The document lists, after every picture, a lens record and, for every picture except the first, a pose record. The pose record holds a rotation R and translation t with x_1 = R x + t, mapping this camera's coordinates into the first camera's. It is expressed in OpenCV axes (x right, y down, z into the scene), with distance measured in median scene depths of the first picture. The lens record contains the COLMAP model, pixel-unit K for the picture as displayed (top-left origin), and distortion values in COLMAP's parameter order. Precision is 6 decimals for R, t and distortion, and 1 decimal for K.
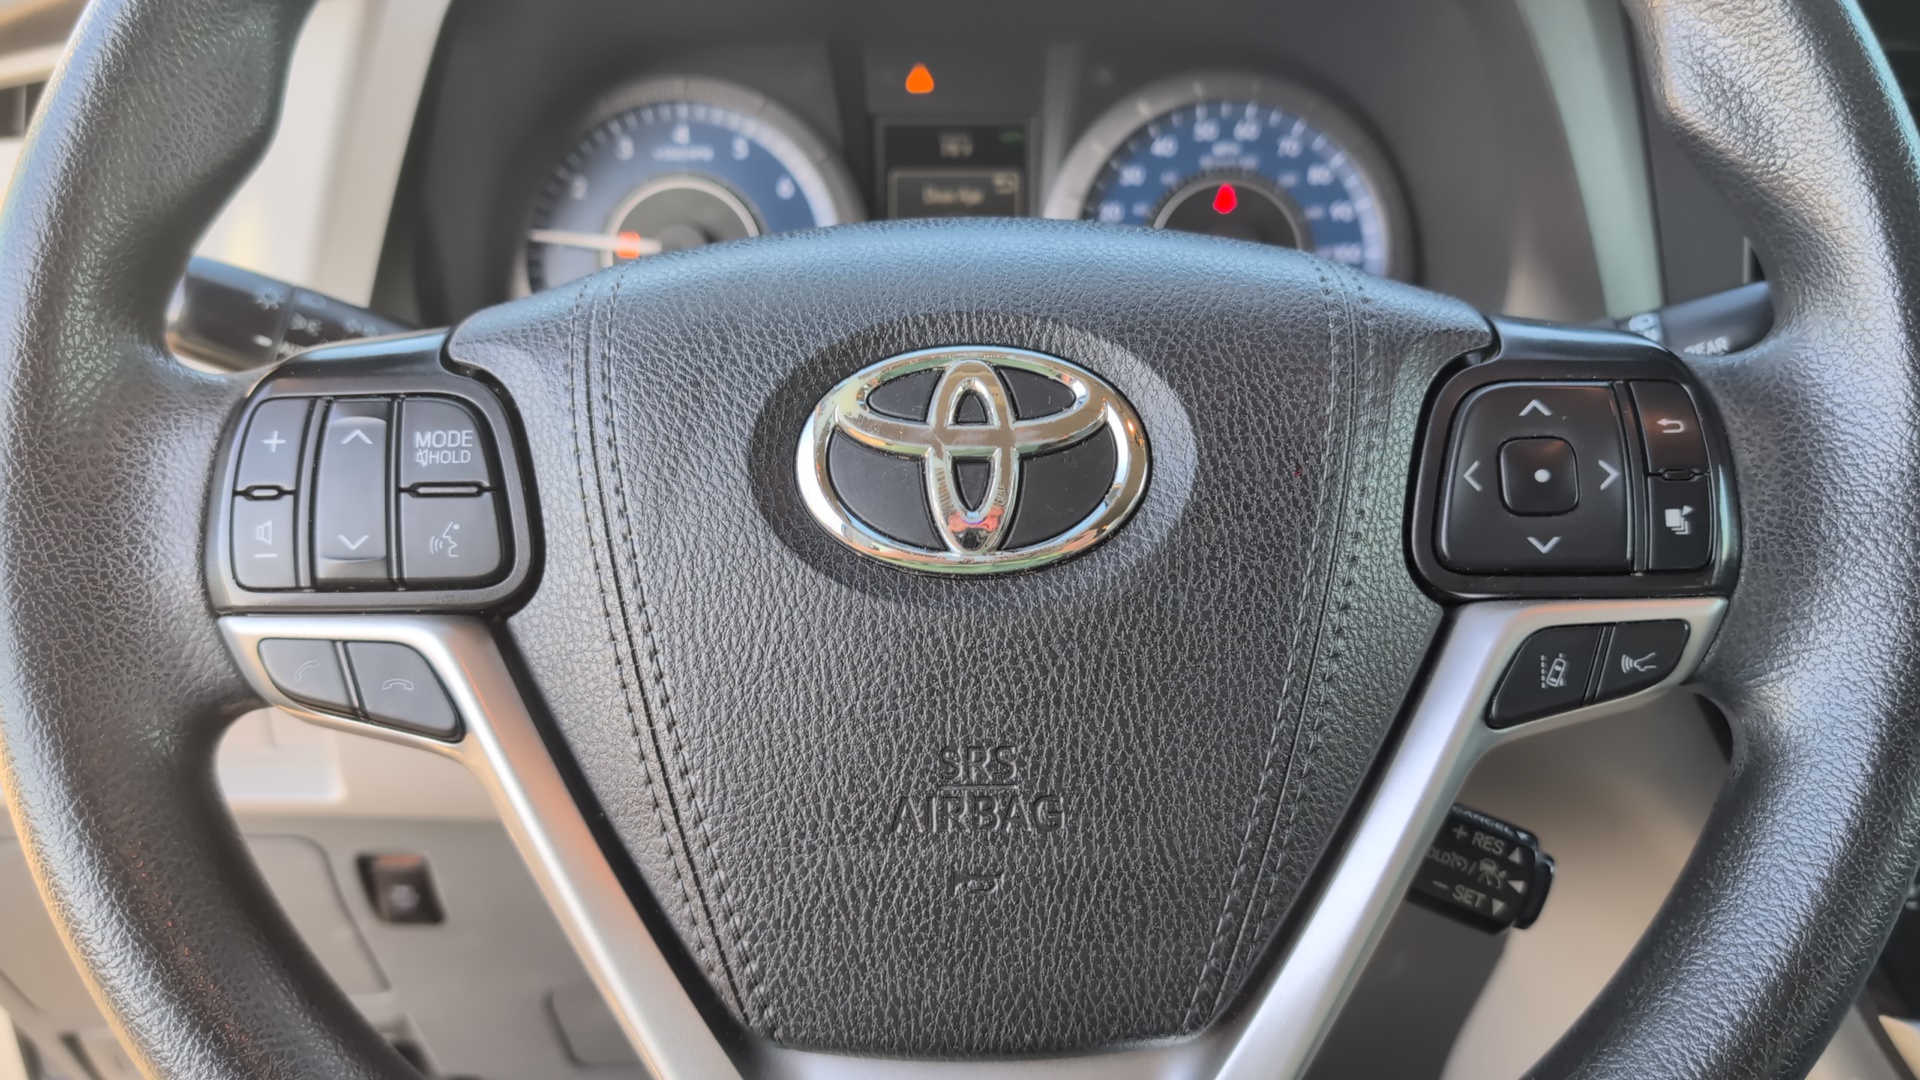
lens RADIAL K [[1615.7, 0, 949.1], [0, 1615.7, 535.7], [0, 0, 1]] dist [0.046050, -0.070540]
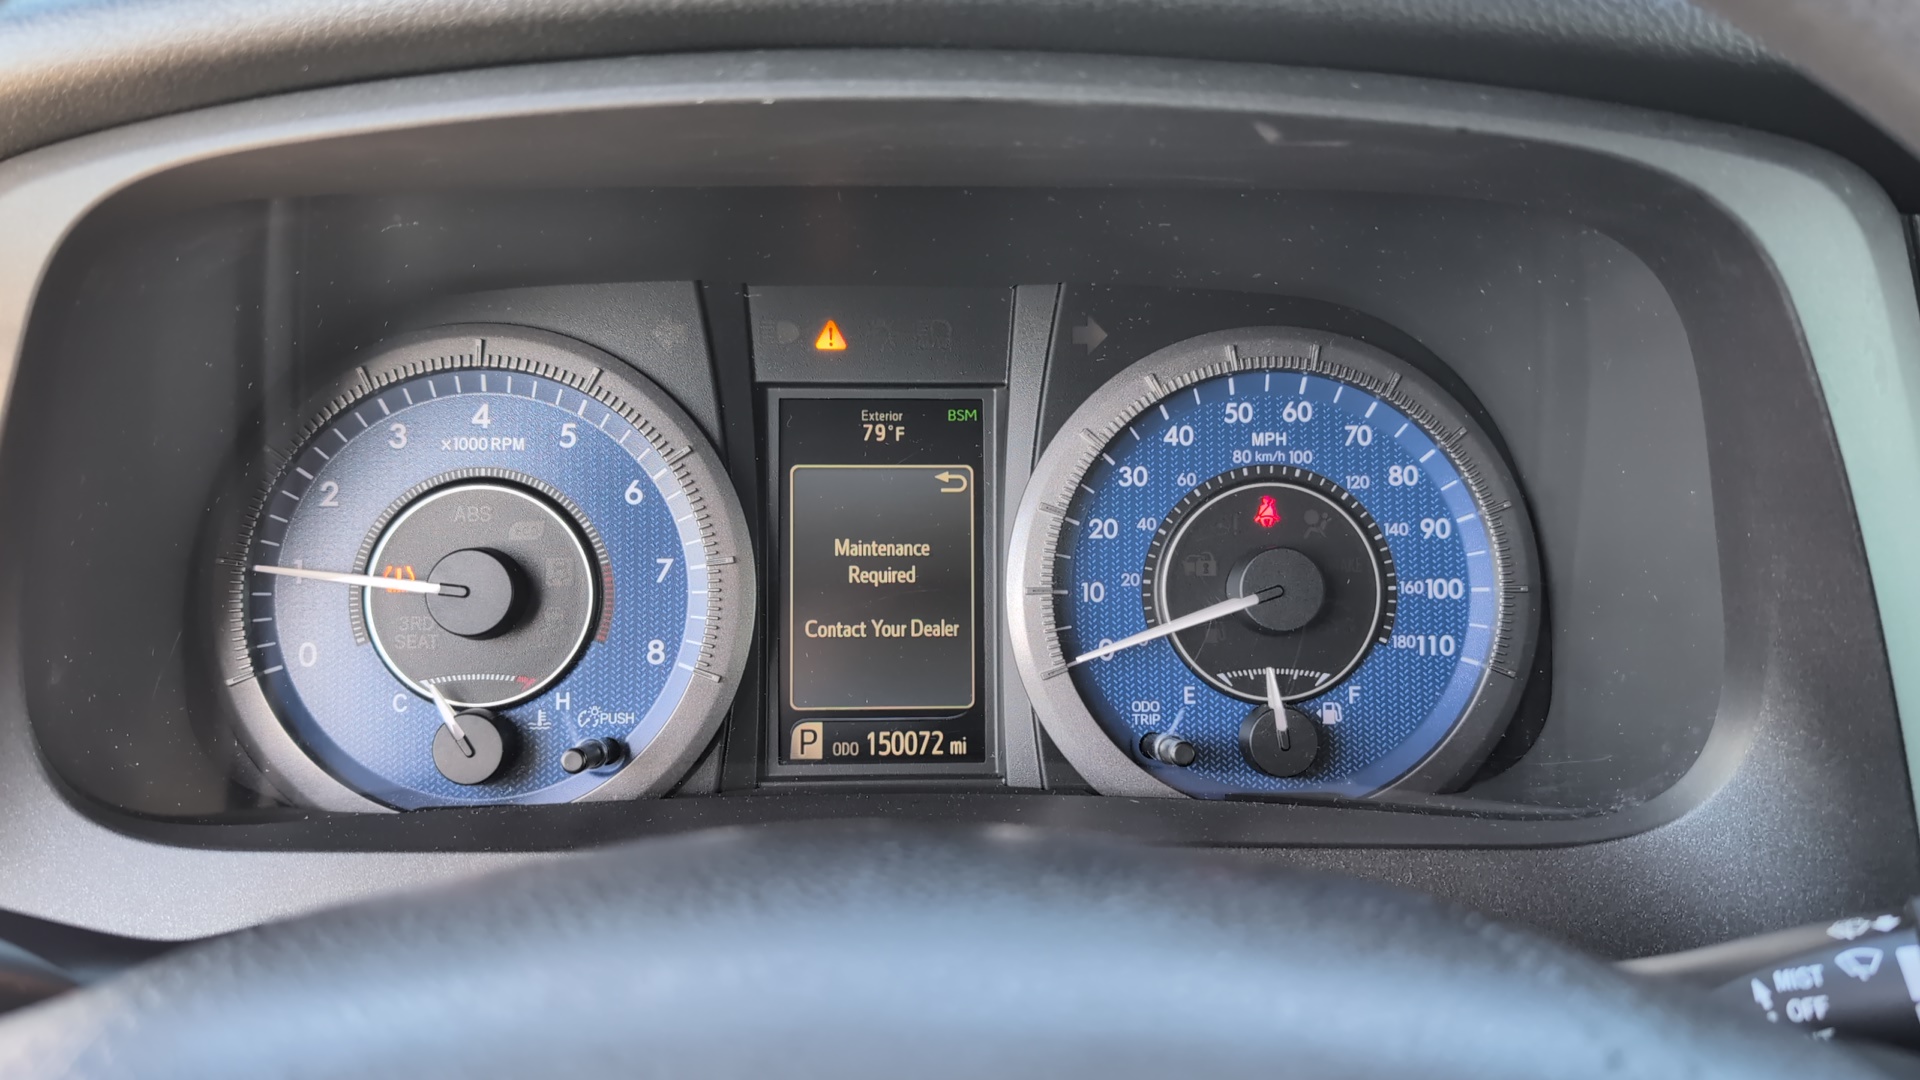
lens RADIAL K [[1615.7, 0, 977.5], [0, 1615.7, 598.1], [0, 0, 1]] dist [0.046050, -0.070540]
pose [[0.999700, -0.001690, 0.024441, 0.051669], [0.002155, 0.999817, -0.019001, -0.282869], [-0.024404, 0.019048, 0.999521, 0.557095]]
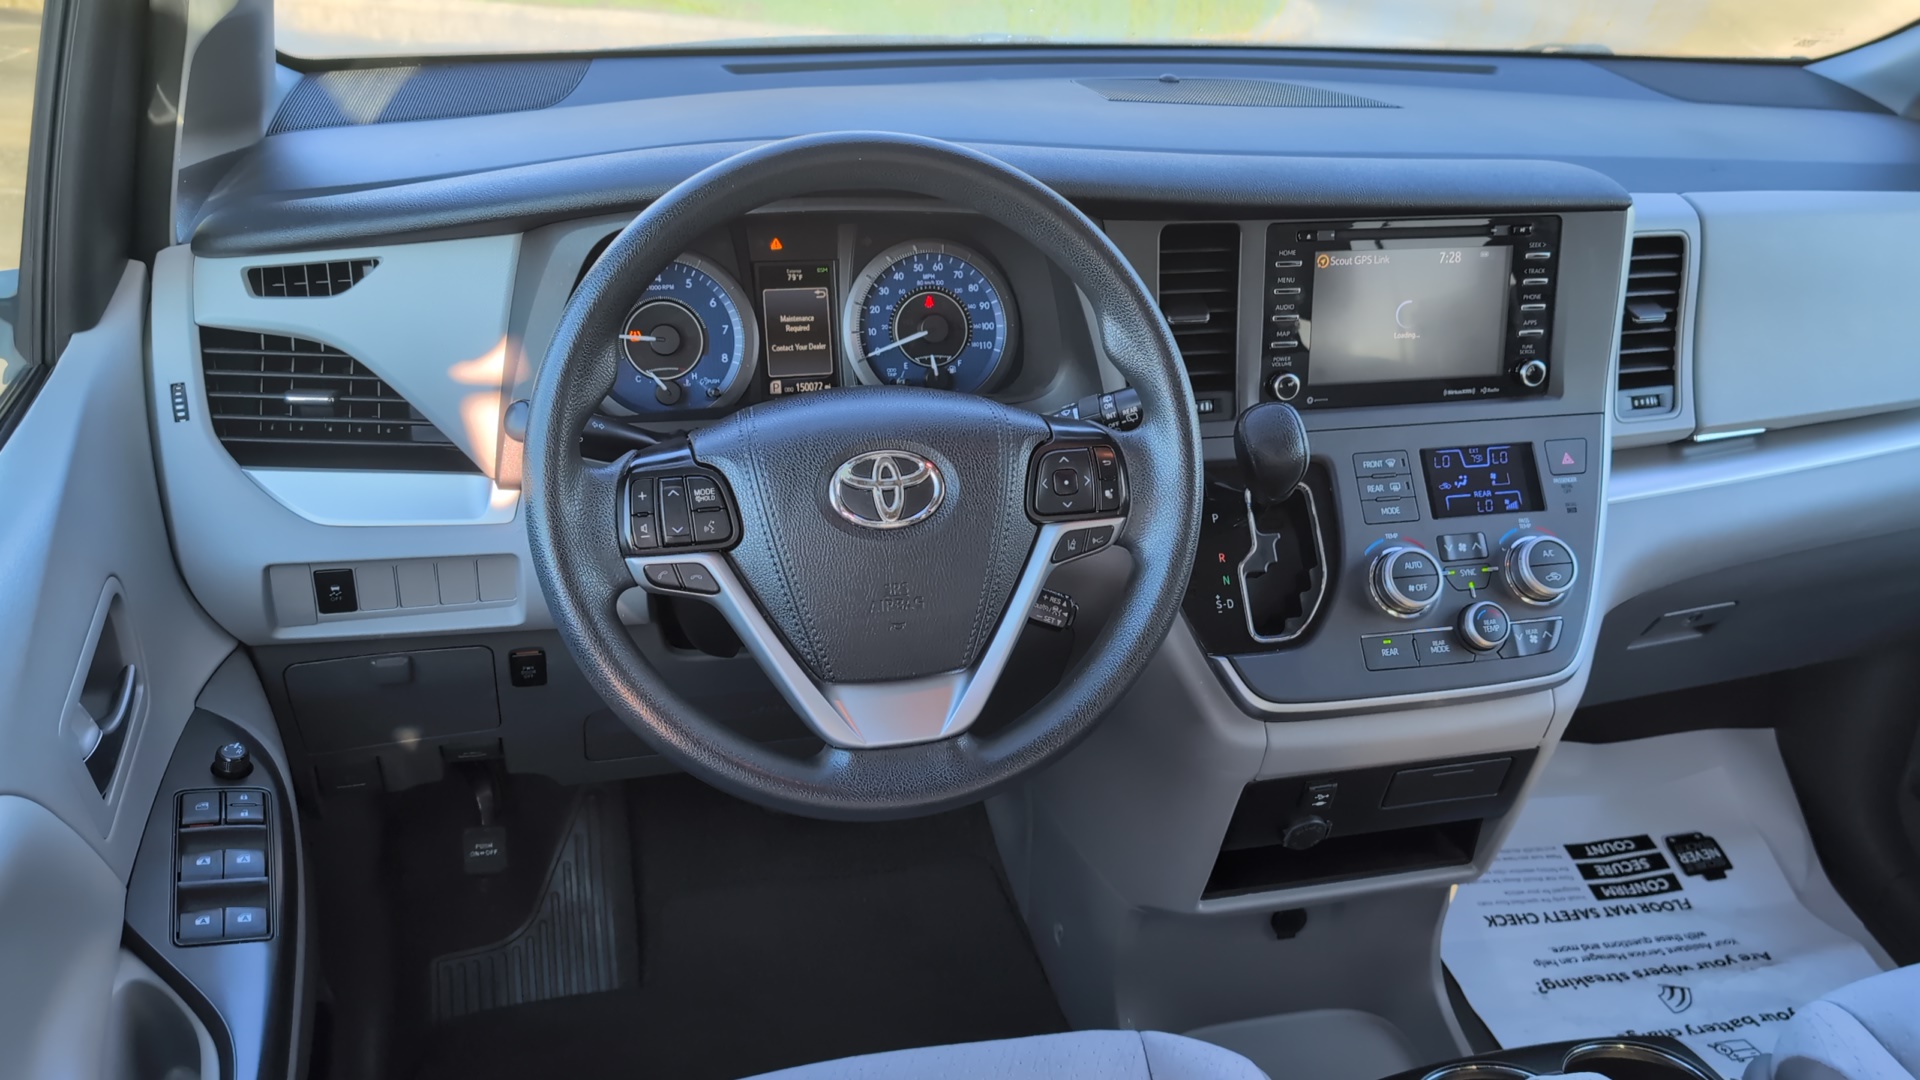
lens RADIAL K [[1615.7, 0, 944.4], [0, 1615.7, 543.1], [0, 0, 1]] dist [0.046050, -0.070540]
pose [[0.970484, -0.070687, 0.230573, -0.546126], [0.039239, 0.989623, 0.138229, -0.336865], [-0.237951, -0.125101, 0.963187, -1.816209]]
